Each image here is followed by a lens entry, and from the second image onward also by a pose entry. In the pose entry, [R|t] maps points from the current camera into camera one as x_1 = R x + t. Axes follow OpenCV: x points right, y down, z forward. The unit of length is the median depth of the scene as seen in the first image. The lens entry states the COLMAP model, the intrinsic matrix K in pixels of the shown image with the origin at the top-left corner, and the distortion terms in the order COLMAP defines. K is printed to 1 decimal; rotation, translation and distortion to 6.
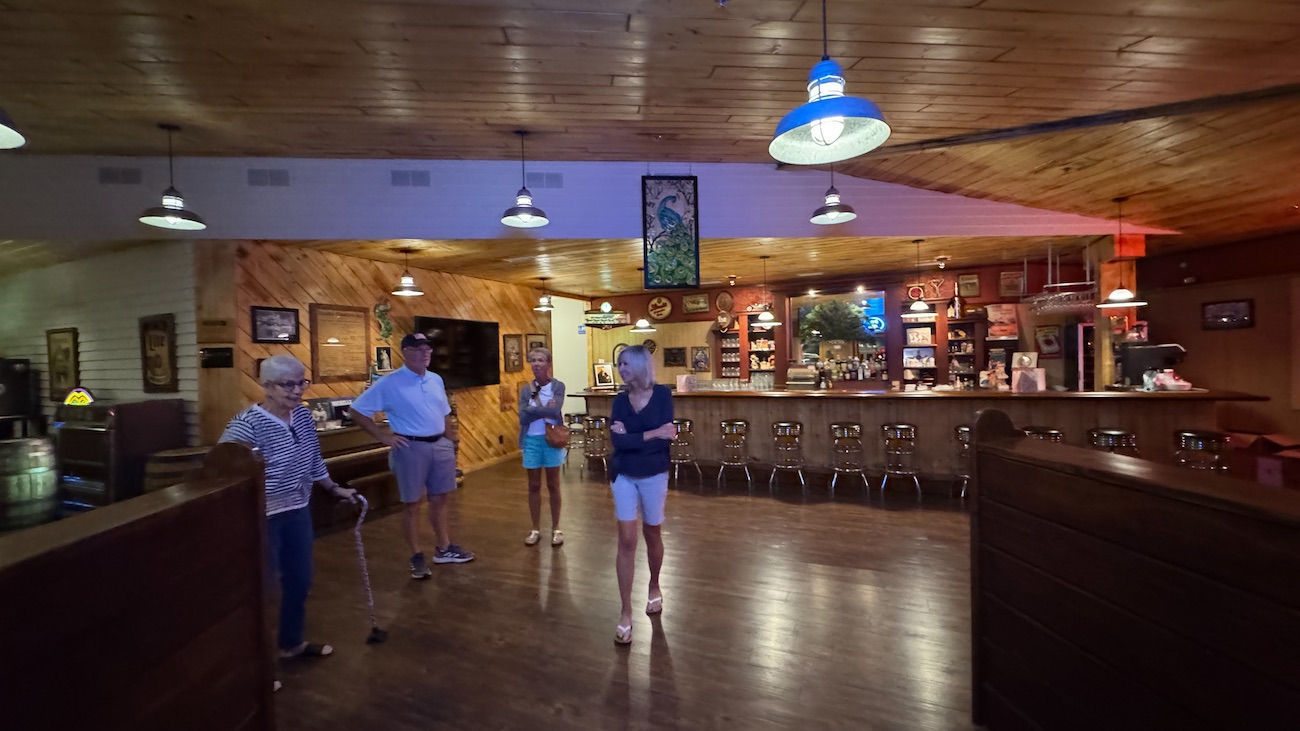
lens RADIAL K [[531.9, 0, 645.0], [0, 531.9, 369.6], [0, 0, 1]] dist [0.009128, 0.000252]
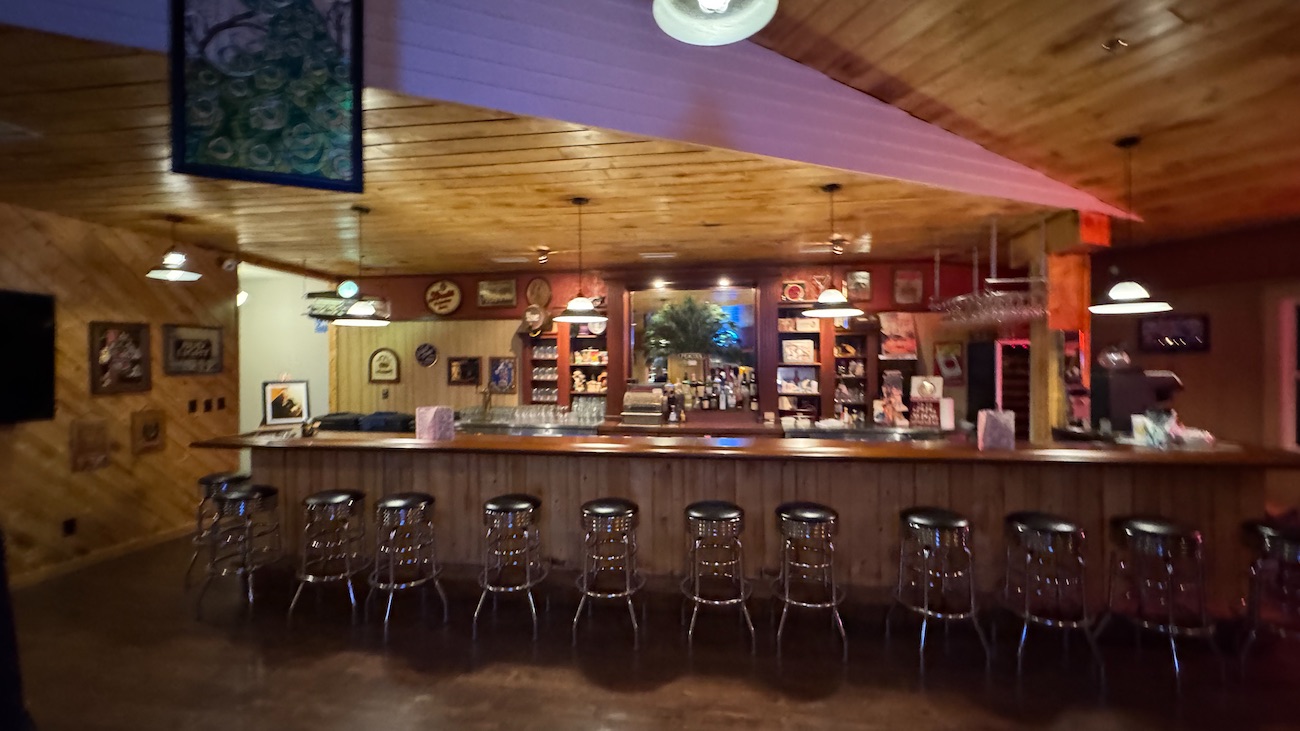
lens RADIAL K [[531.9, 0, 651.6], [0, 531.9, 368.0], [0, 0, 1]] dist [0.009128, 0.000252]
pose [[0.958820, 0.023903, 0.283007, 0.112937], [-0.016612, 0.999466, -0.028133, -0.015241], [-0.283528, 0.022273, 0.958705, 0.350560]]
